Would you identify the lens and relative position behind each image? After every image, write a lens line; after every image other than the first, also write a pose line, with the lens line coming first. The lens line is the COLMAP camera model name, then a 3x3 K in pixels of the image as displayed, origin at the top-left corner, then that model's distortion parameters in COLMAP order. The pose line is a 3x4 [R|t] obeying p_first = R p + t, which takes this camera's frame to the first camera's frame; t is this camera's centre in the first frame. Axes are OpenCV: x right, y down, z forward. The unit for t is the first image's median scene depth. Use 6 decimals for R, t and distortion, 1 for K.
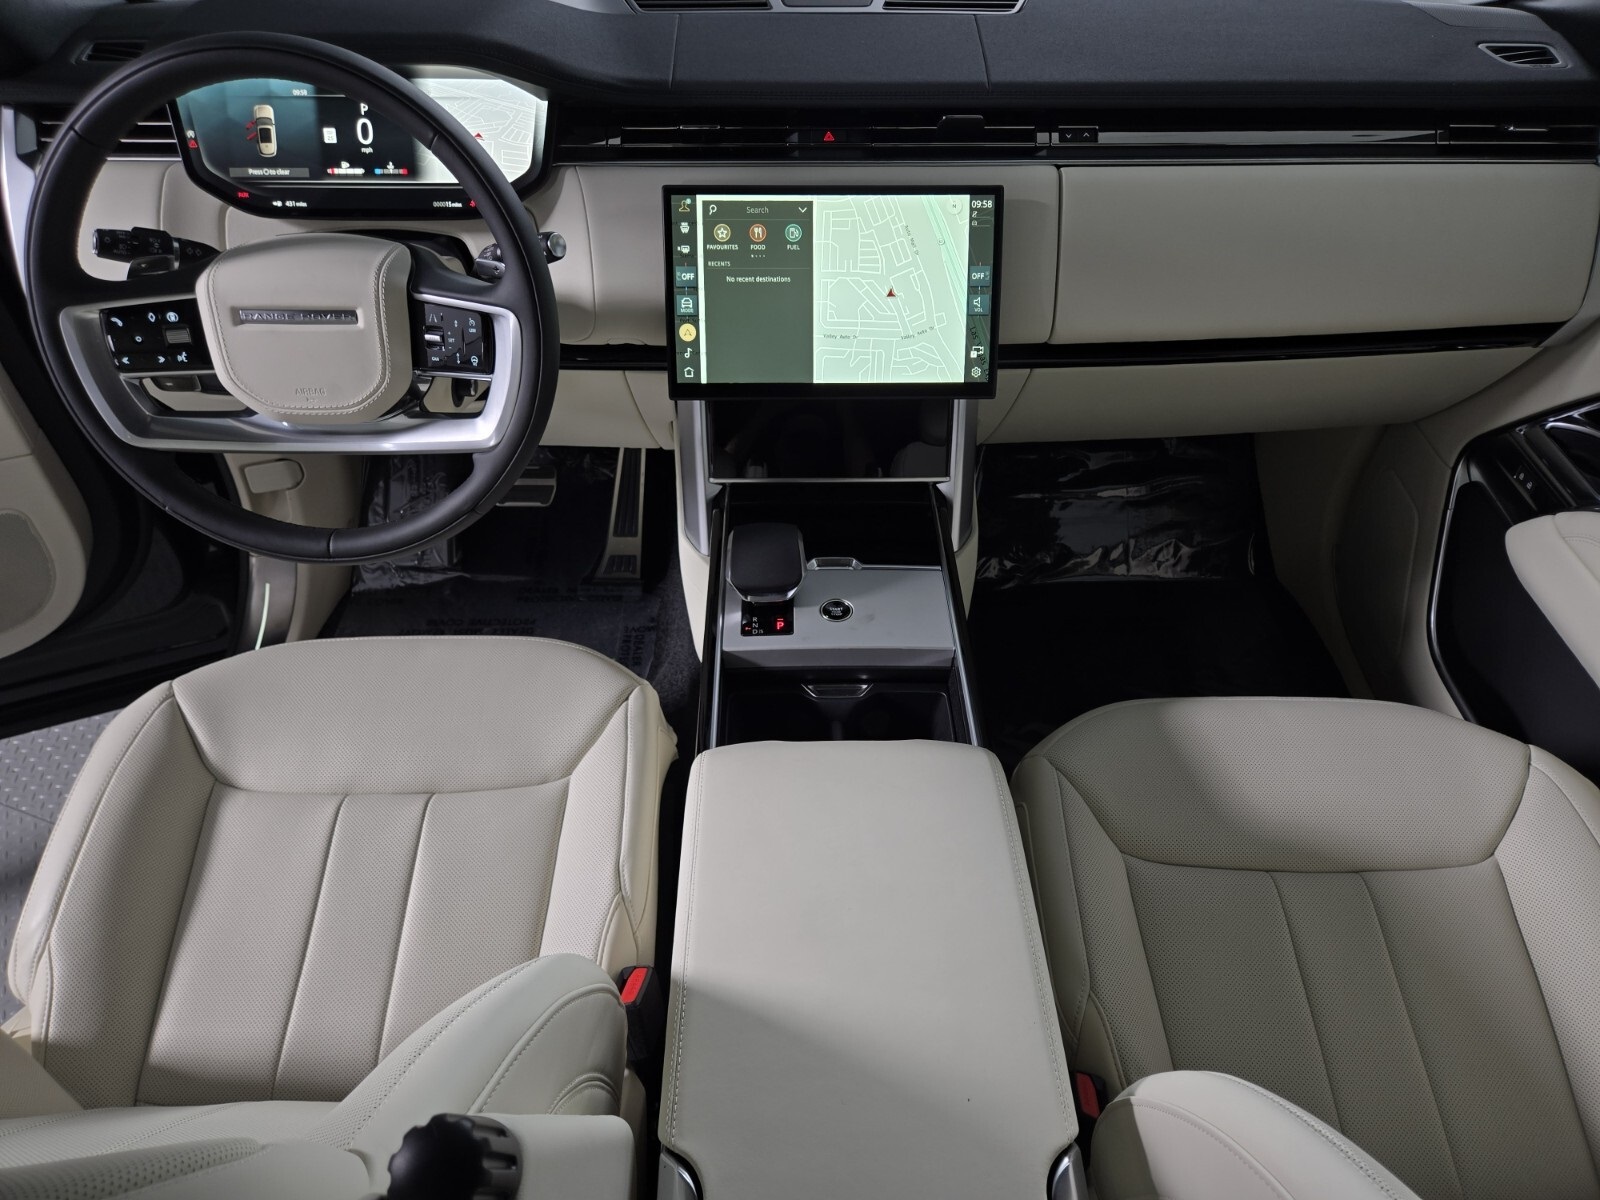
lens RADIAL K [[1062.4, 0, 803.6], [0, 1062.4, 603.3], [0, 0, 1]] dist [0.074571, -0.077277]
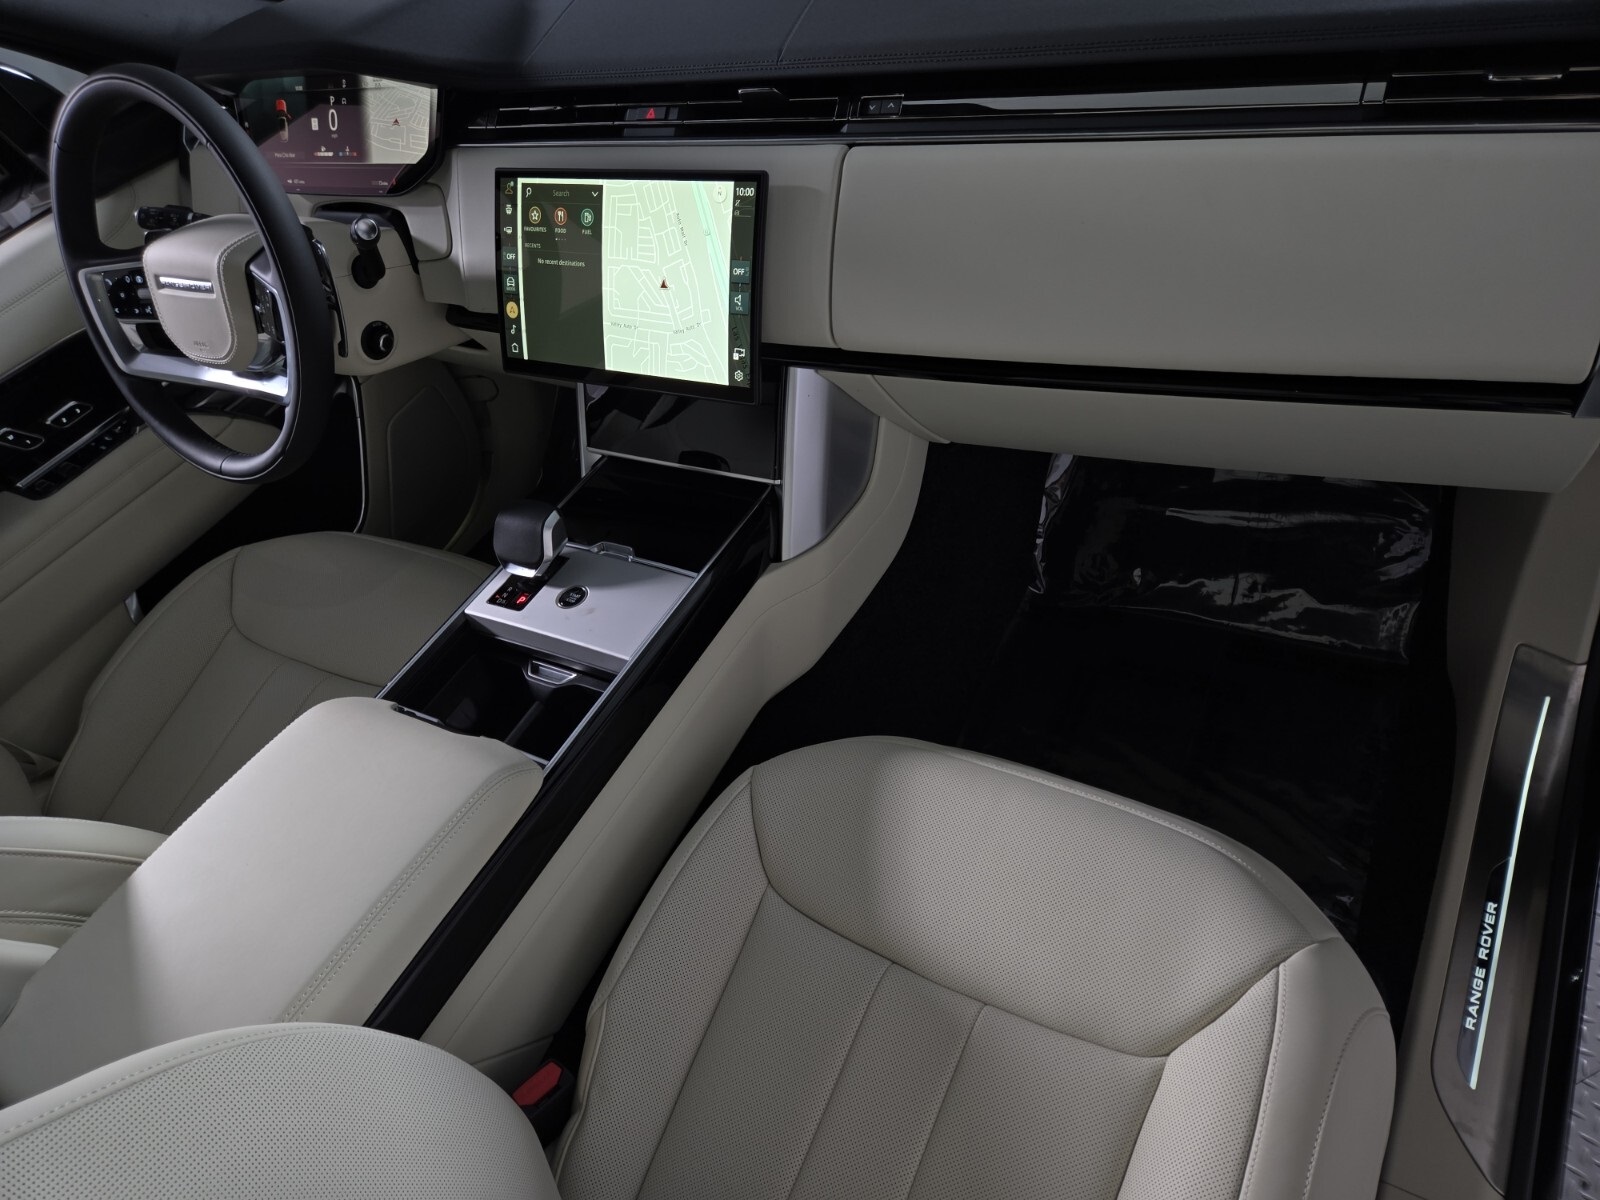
lens RADIAL K [[1062.4, 0, 803.6], [0, 1062.4, 603.3], [0, 0, 1]] dist [0.074571, -0.077277]
pose [[0.837259, 0.208463, -0.505511, 0.735116], [-0.163204, 0.977609, 0.132838, -0.159994], [0.521884, -0.028718, 0.852533, 0.242964]]
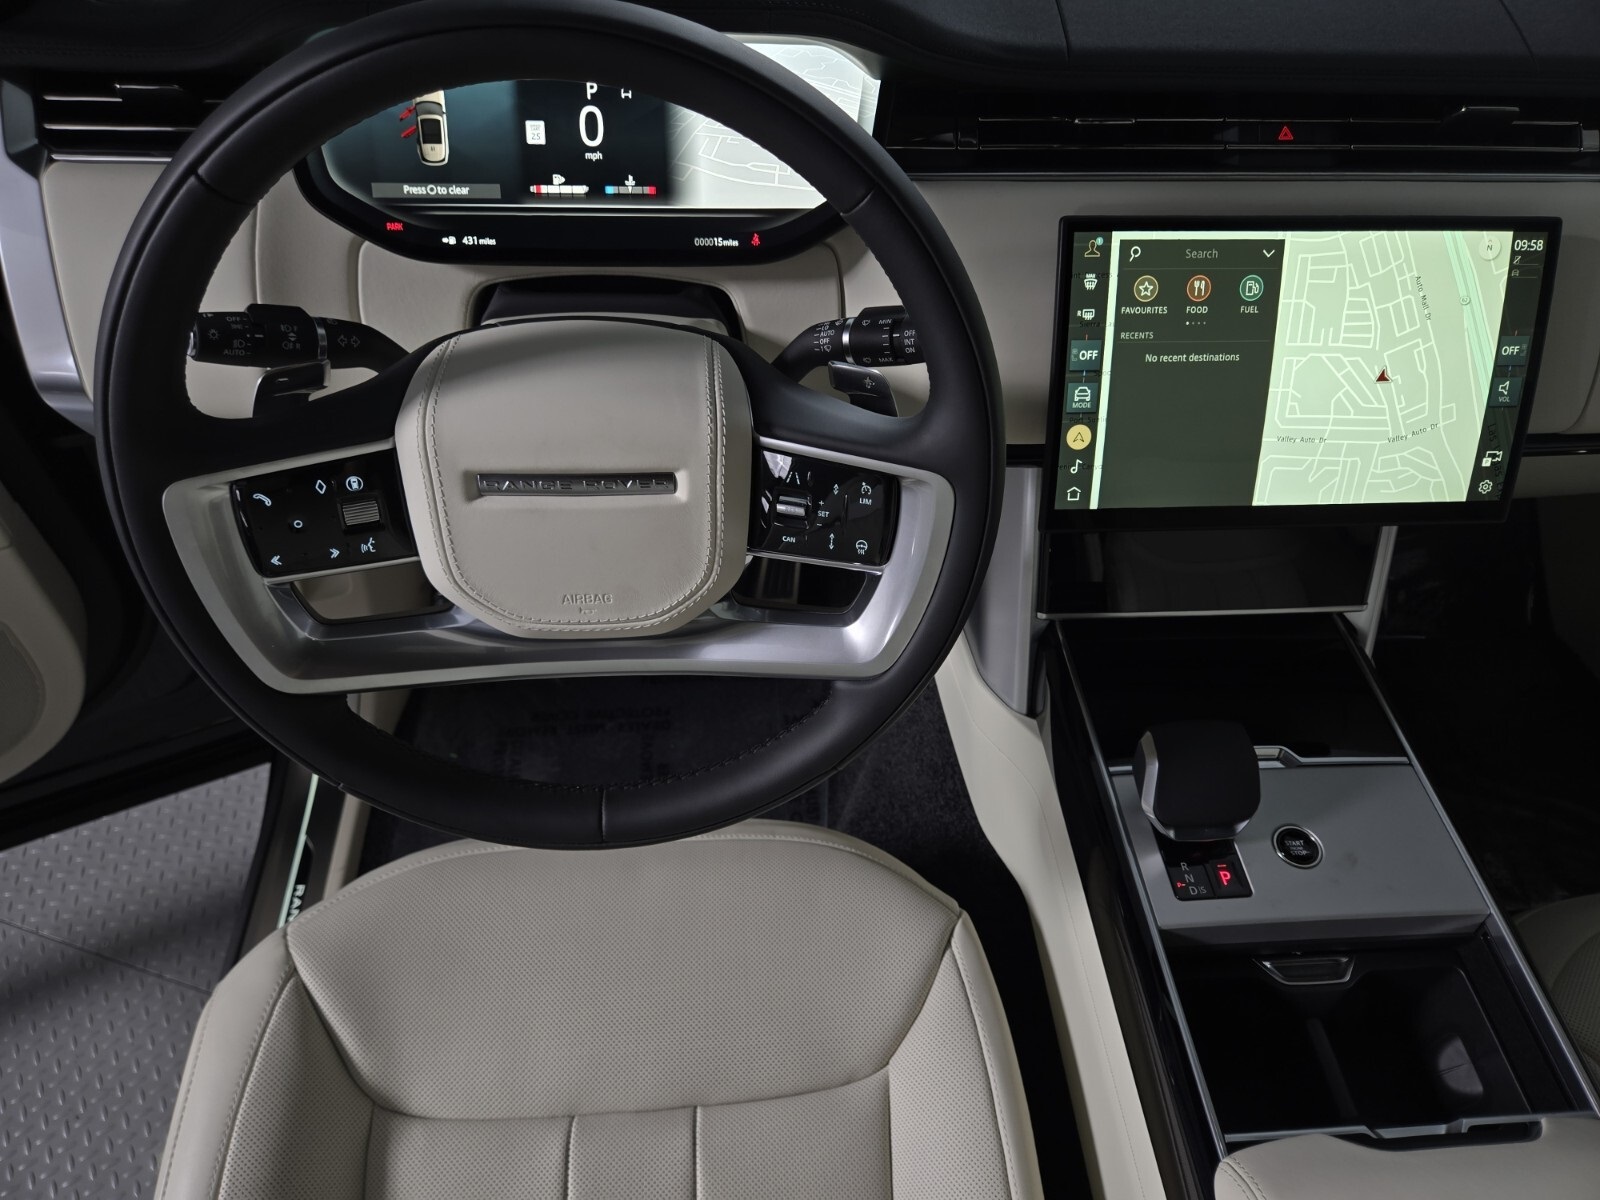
lens RADIAL K [[1072.9, 0, 803.9], [0, 1072.9, 588.2], [0, 0, 1]] dist [0.055063, -0.053769]
pose [[0.997579, -0.015694, 0.067743, -0.329368], [0.010283, 0.996783, 0.079492, -0.217476], [-0.068773, -0.078603, 0.994531, 0.342999]]
